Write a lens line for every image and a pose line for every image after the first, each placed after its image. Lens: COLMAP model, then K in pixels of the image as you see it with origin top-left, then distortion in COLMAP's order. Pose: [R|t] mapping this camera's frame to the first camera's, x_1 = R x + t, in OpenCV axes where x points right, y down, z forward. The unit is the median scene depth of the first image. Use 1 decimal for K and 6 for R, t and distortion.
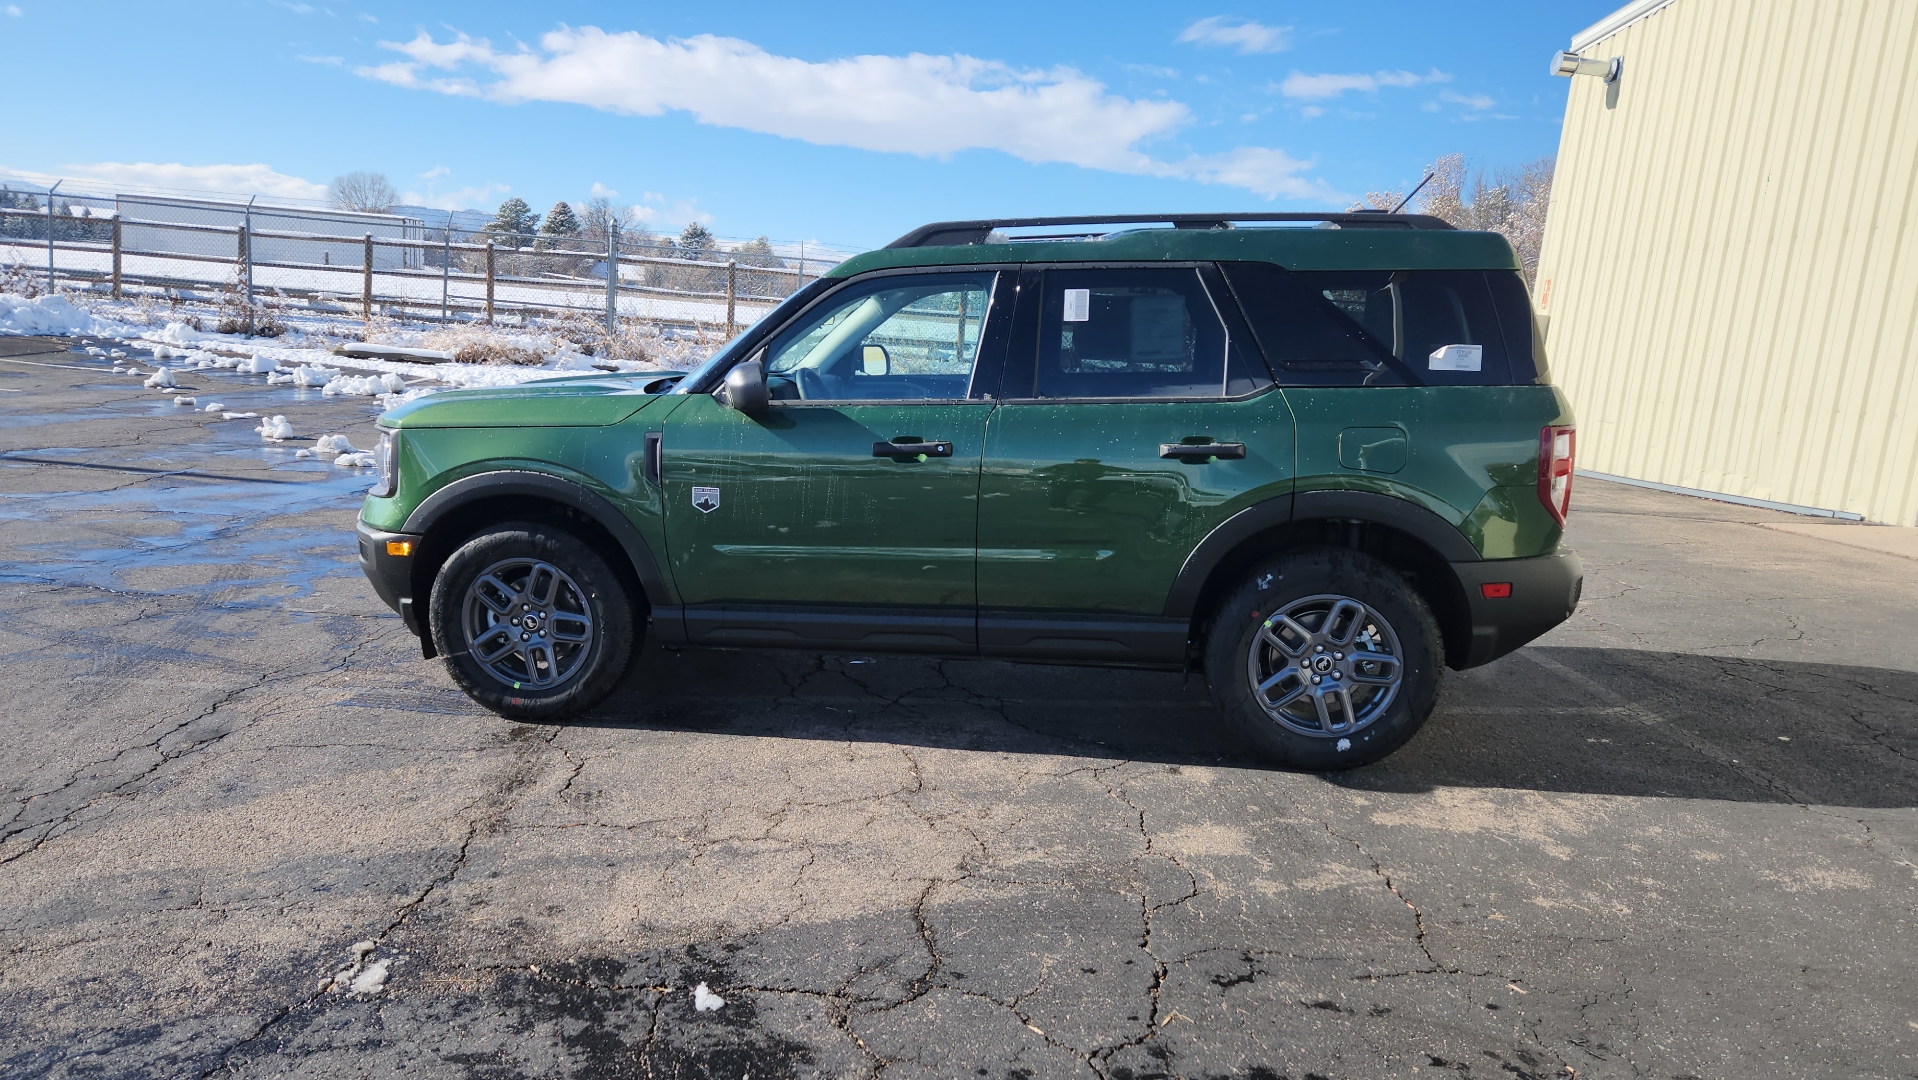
lens RADIAL K [[1278.8, 0, 930.3], [0, 1278.8, 544.9], [0, 0, 1]] dist [0.077606, -0.066892]
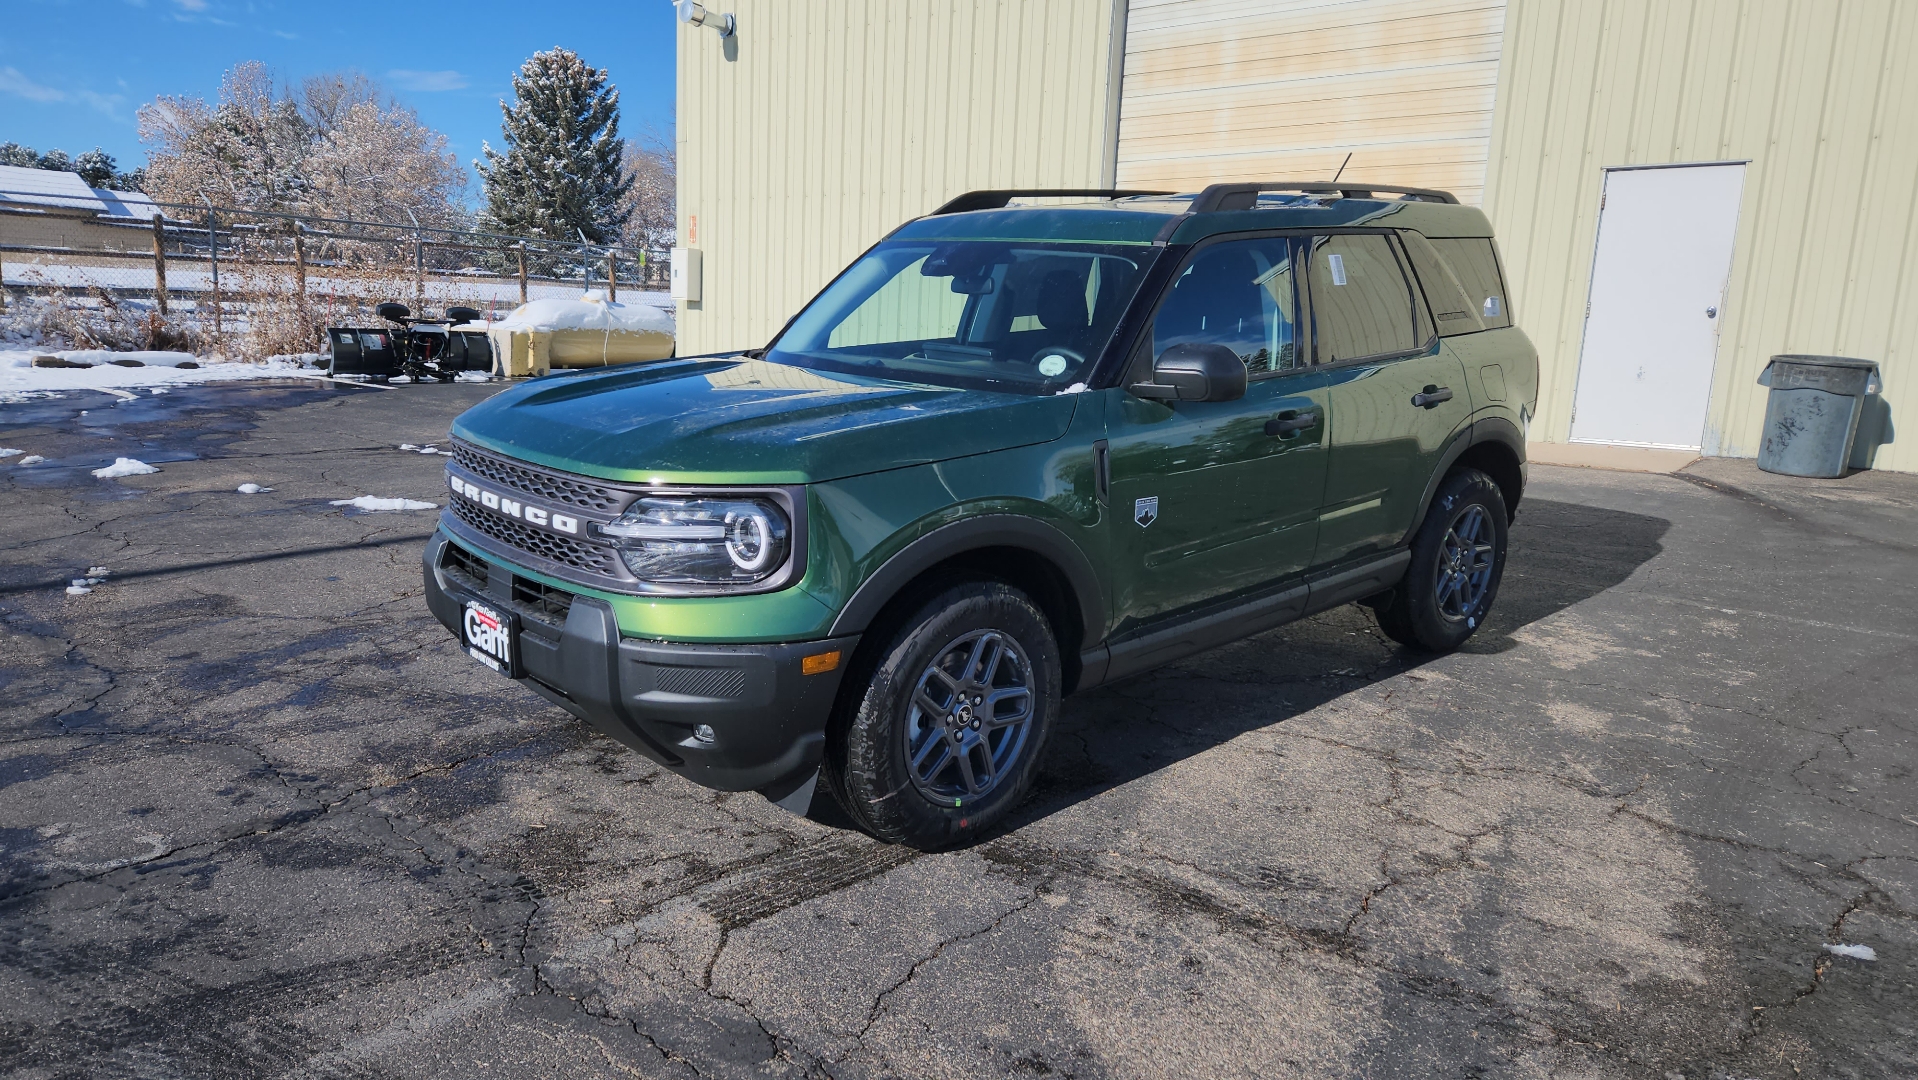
lens RADIAL K [[1273.5, 0, 937.5], [0, 1273.5, 545.3], [0, 0, 1]] dist [0.079627, -0.062664]
pose [[0.641621, -0.179619, 0.745694, -0.918892], [0.134323, 0.983483, 0.121320, -0.137695], [-0.755169, 0.022323, 0.655150, 0.566356]]
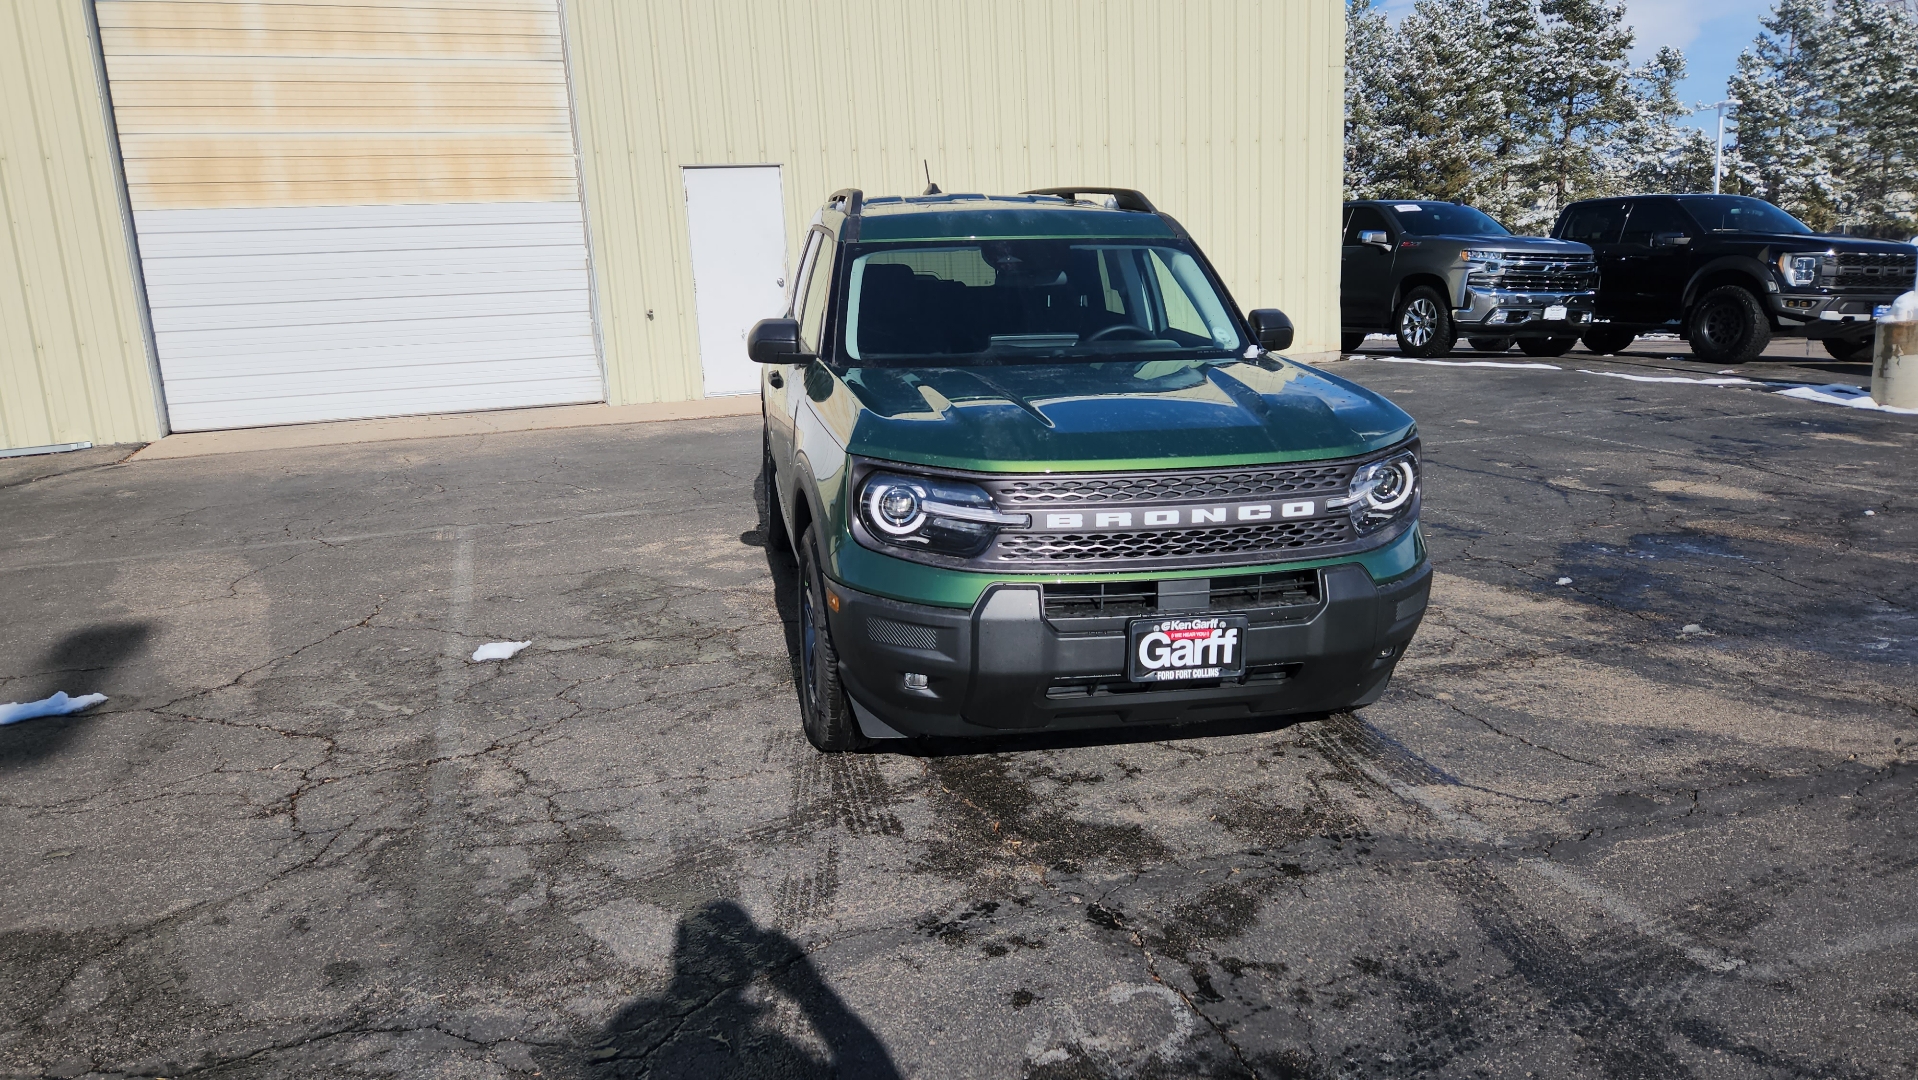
lens RADIAL K [[1273.2, 0, 917.2], [0, 1273.2, 538.8], [0, 0, 1]] dist [0.073786, -0.059572]
pose [[-0.302890, -0.236835, 0.923129, -1.179839], [0.181513, 0.936563, 0.299839, -0.357401], [-0.935580, 0.258378, -0.240687, 1.635175]]
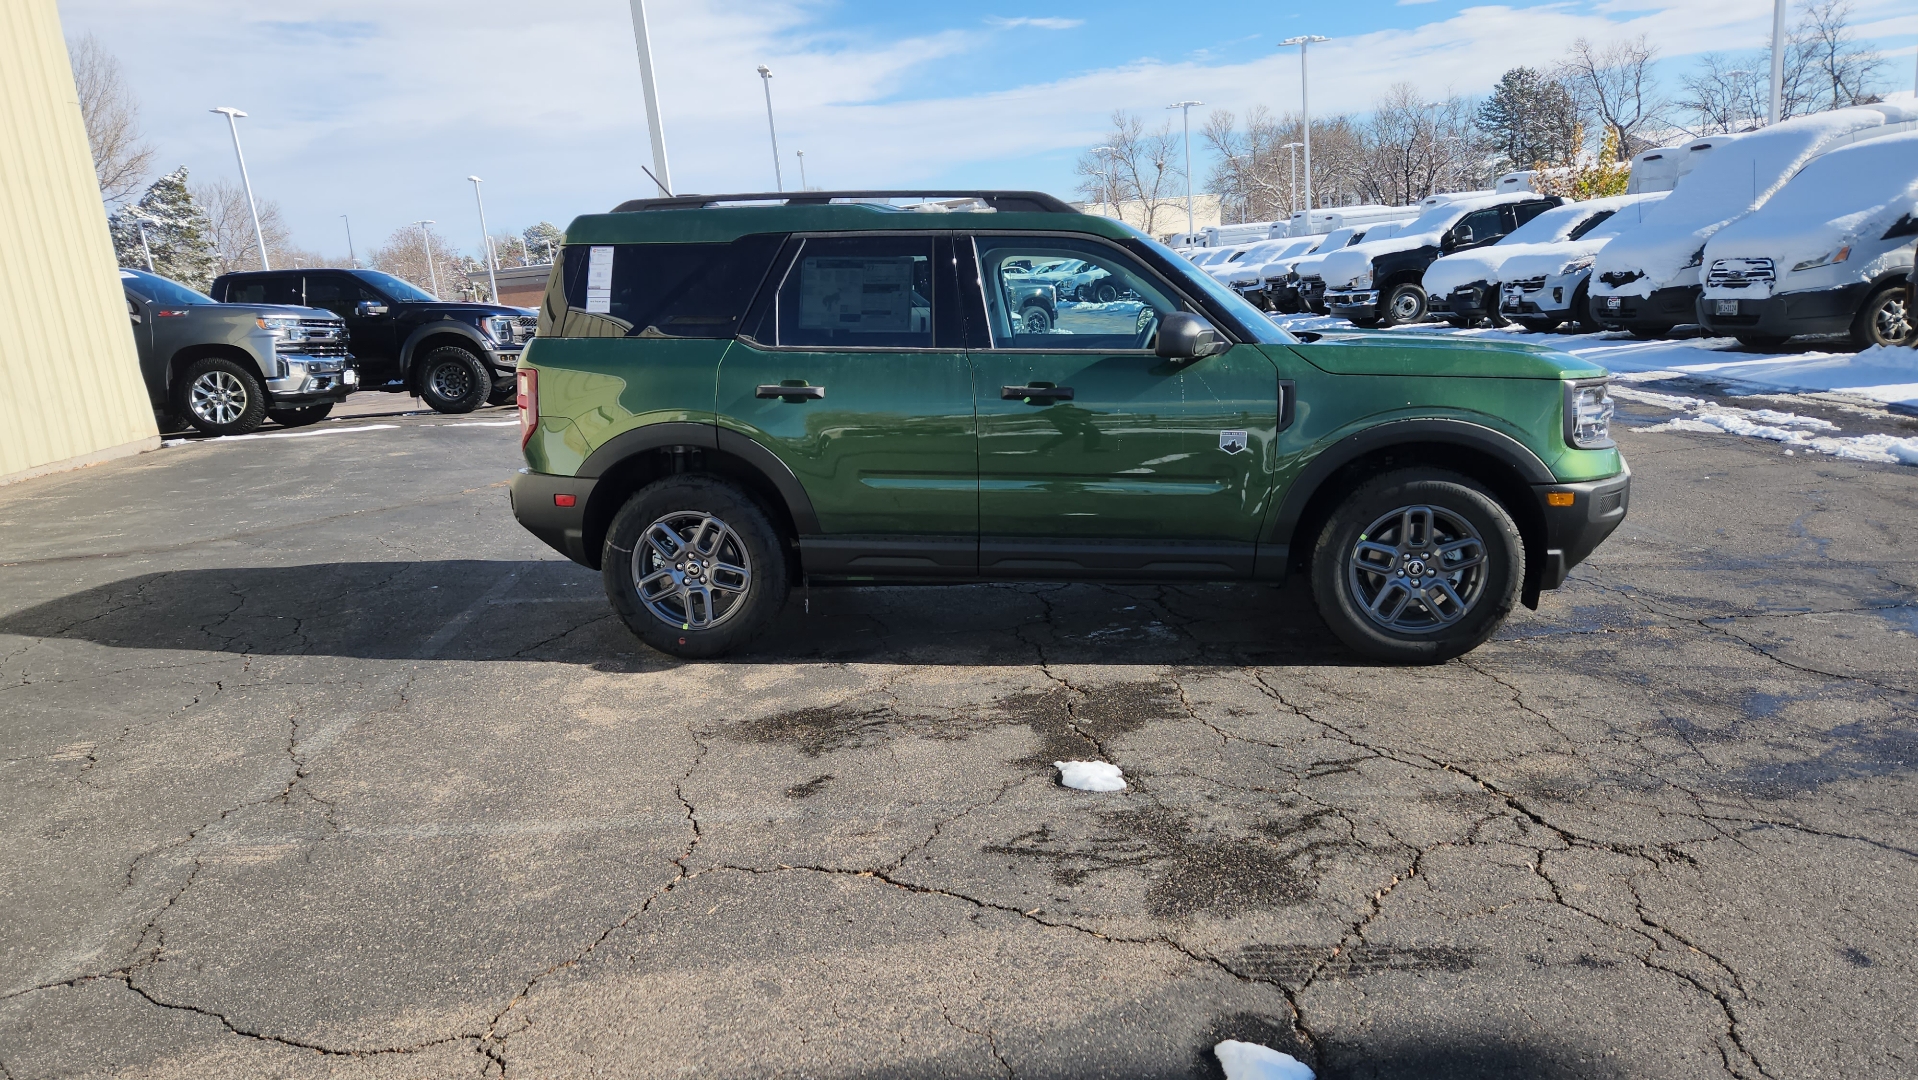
lens RADIAL K [[1273.2, 0, 917.2], [0, 1273.2, 538.8], [0, 0, 1]] dist [0.073786, -0.059572]
pose [[-0.999744, 0.014795, -0.017114, 0.175357], [0.007487, 0.930246, 0.366859, -0.444938], [0.021348, 0.366637, -0.930119, 2.504374]]
